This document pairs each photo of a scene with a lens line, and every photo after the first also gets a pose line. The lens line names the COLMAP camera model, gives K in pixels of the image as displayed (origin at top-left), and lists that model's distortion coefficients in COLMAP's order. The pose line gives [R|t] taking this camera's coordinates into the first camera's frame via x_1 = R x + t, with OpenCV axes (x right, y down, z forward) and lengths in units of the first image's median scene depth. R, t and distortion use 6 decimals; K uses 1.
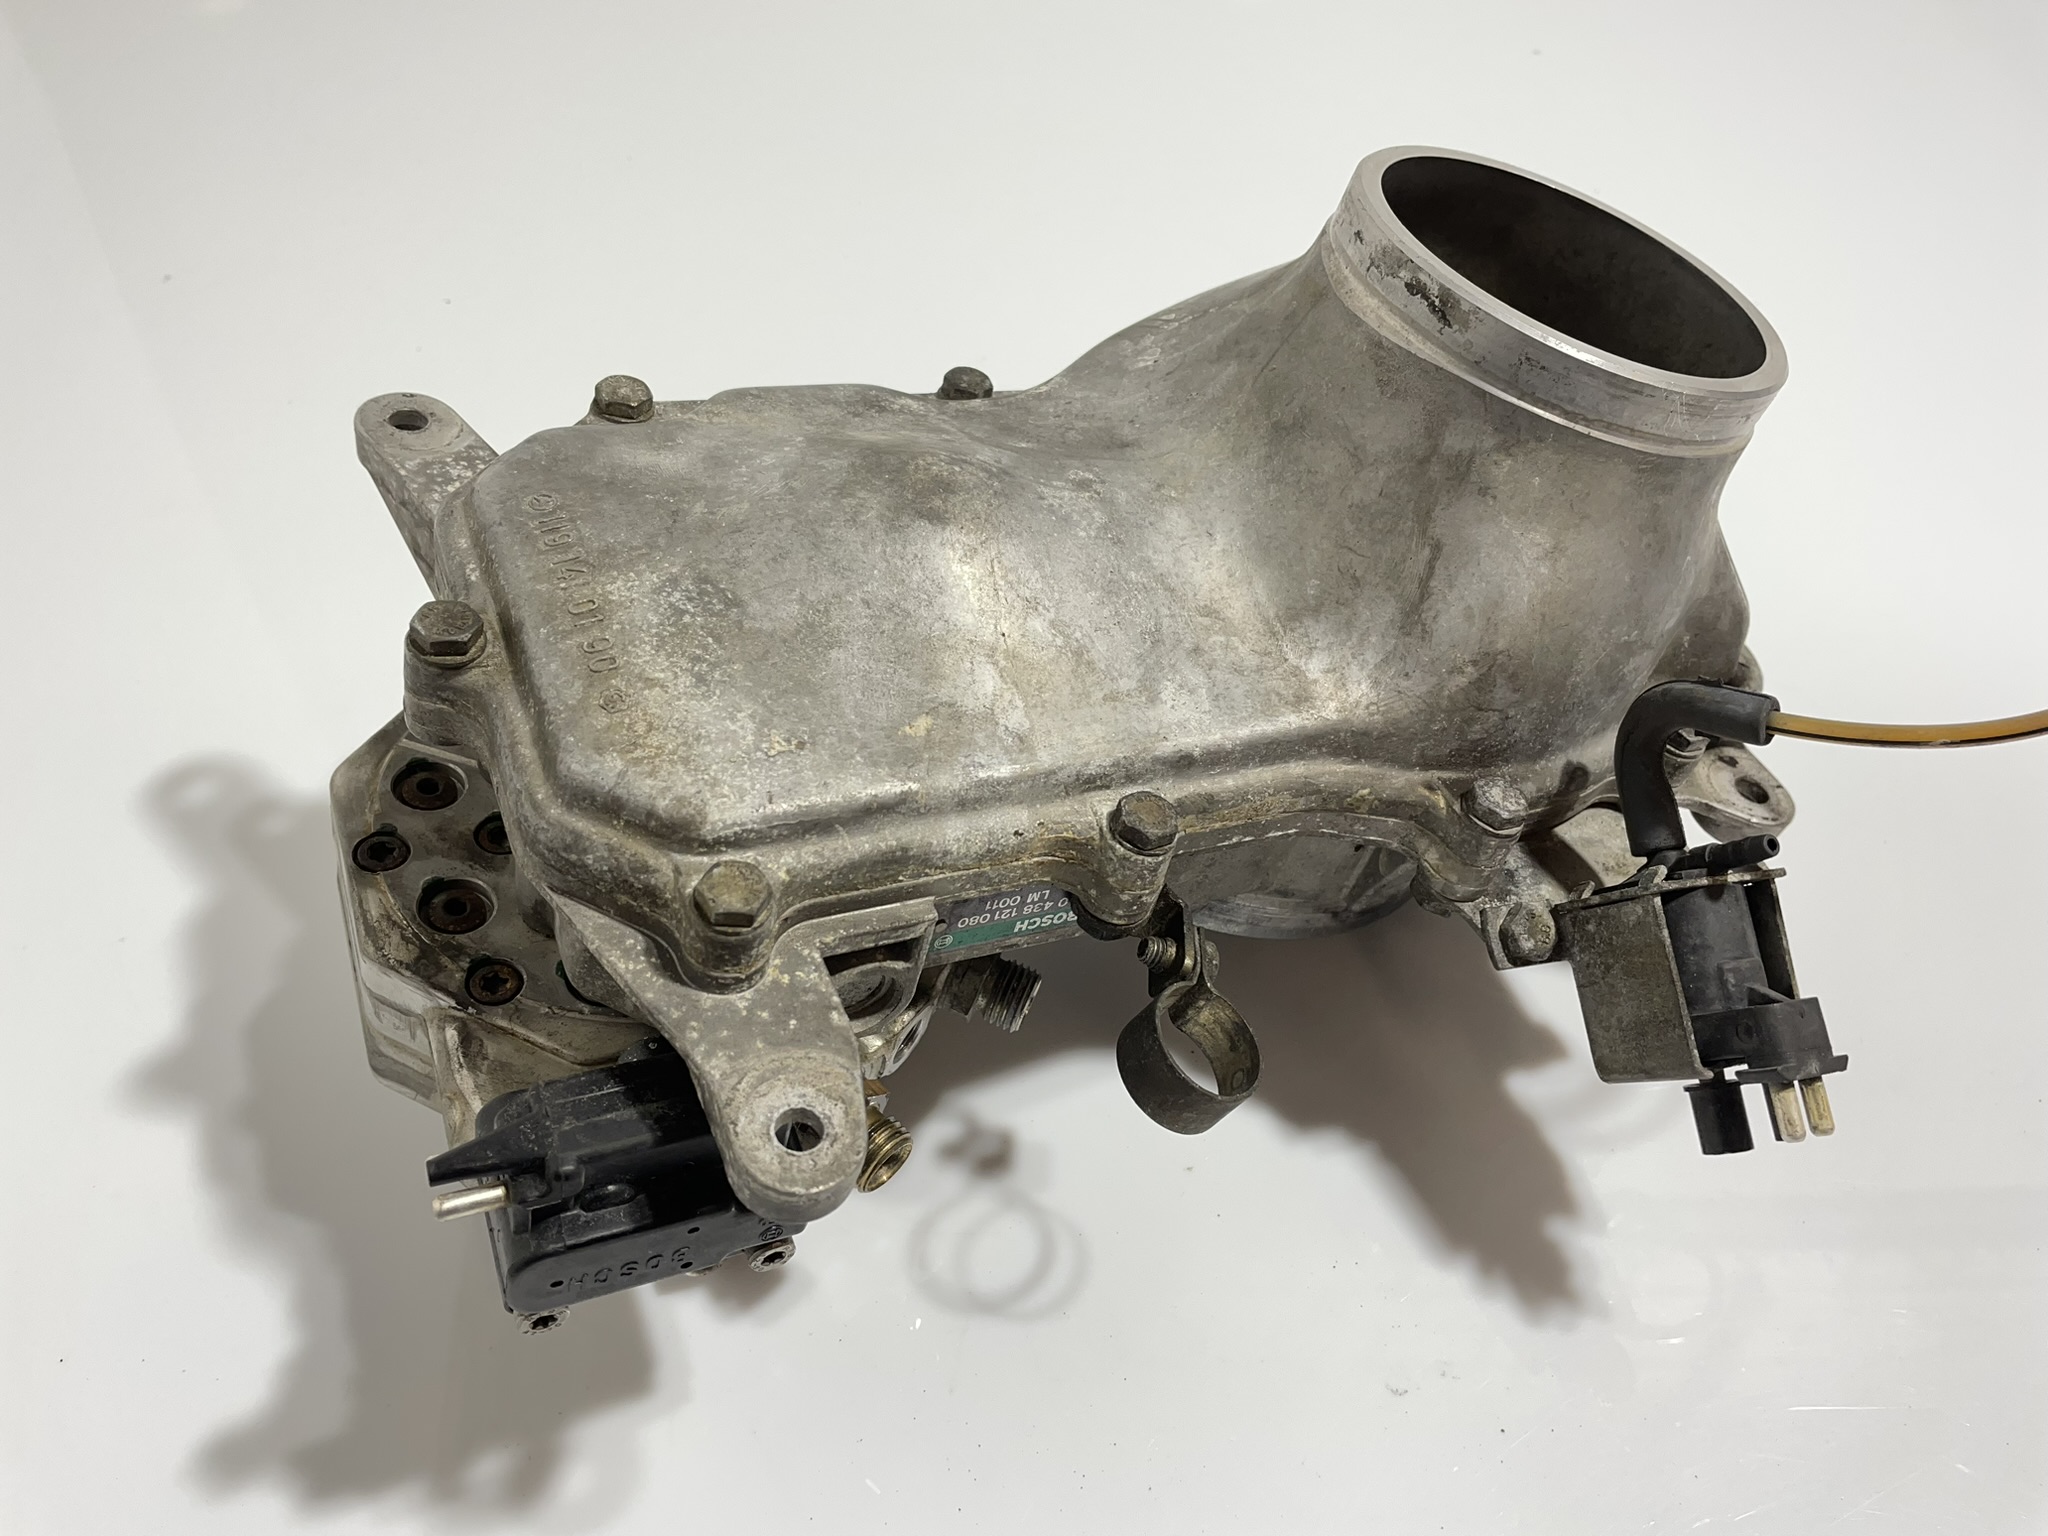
lens RADIAL K [[1645.1, 0, 1033.3], [0, 1645.1, 775.6], [0, 0, 1]] dist [0.071445, -0.180333]
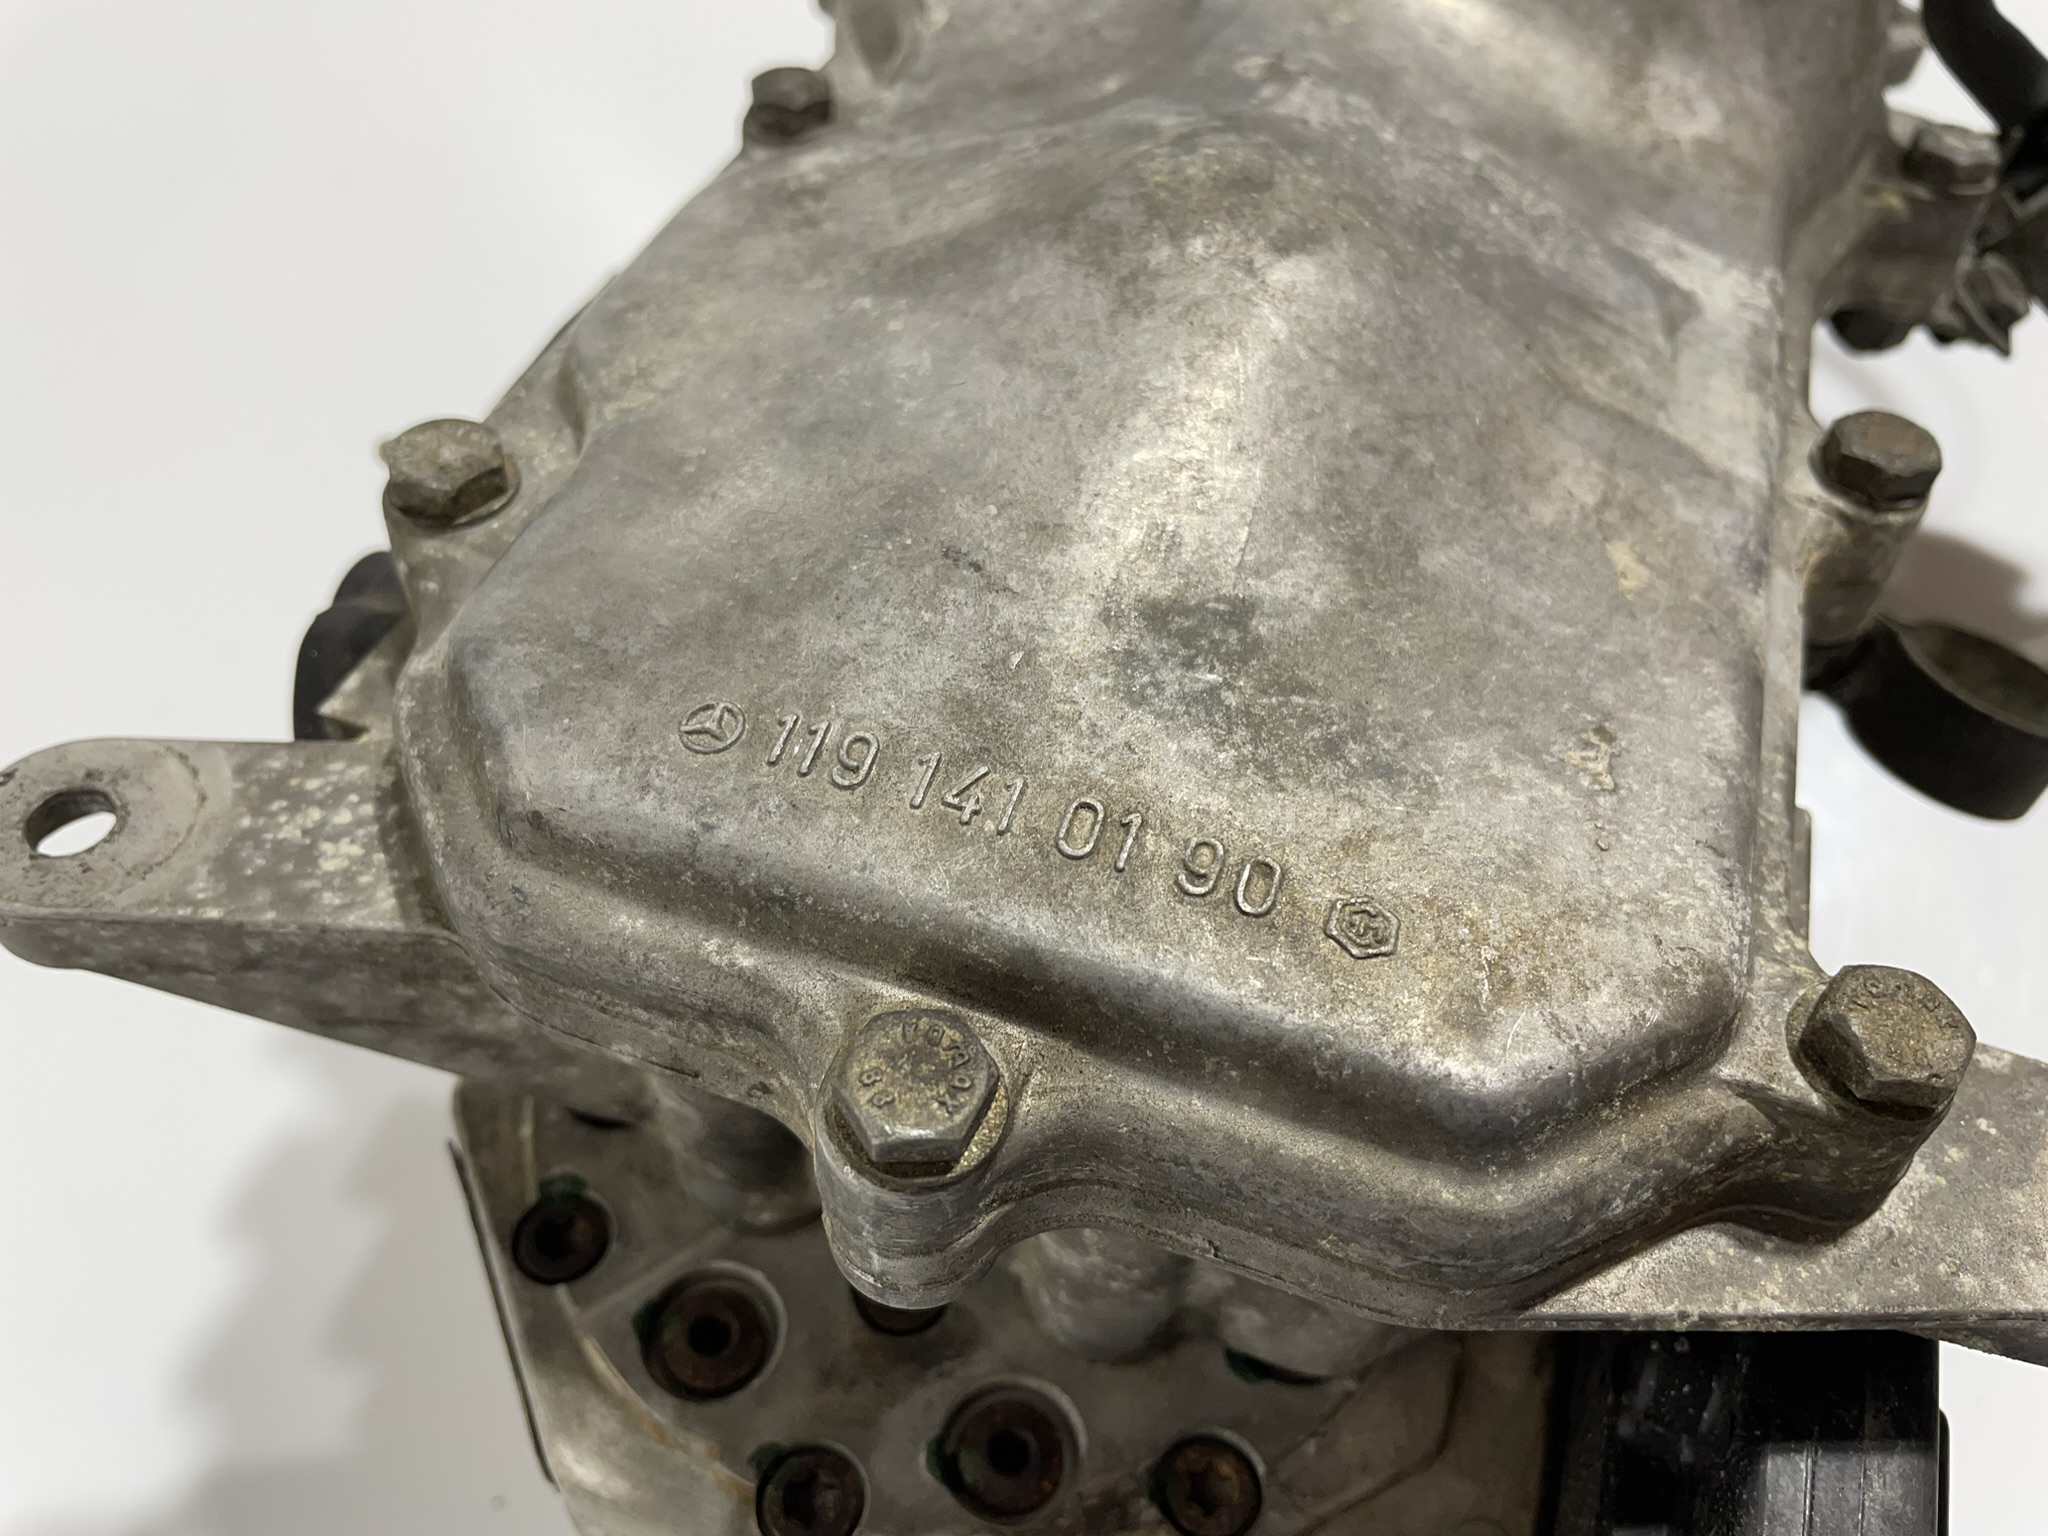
lens RADIAL K [[1645.1, 0, 1033.3], [0, 1645.1, 775.6], [0, 0, 1]] dist [0.071445, -0.180333]
pose [[0.673814, -0.666367, 0.319264, -0.415846], [0.585222, 0.745069, 0.319982, -0.263617], [-0.451099, -0.028768, 0.892010, 0.621142]]
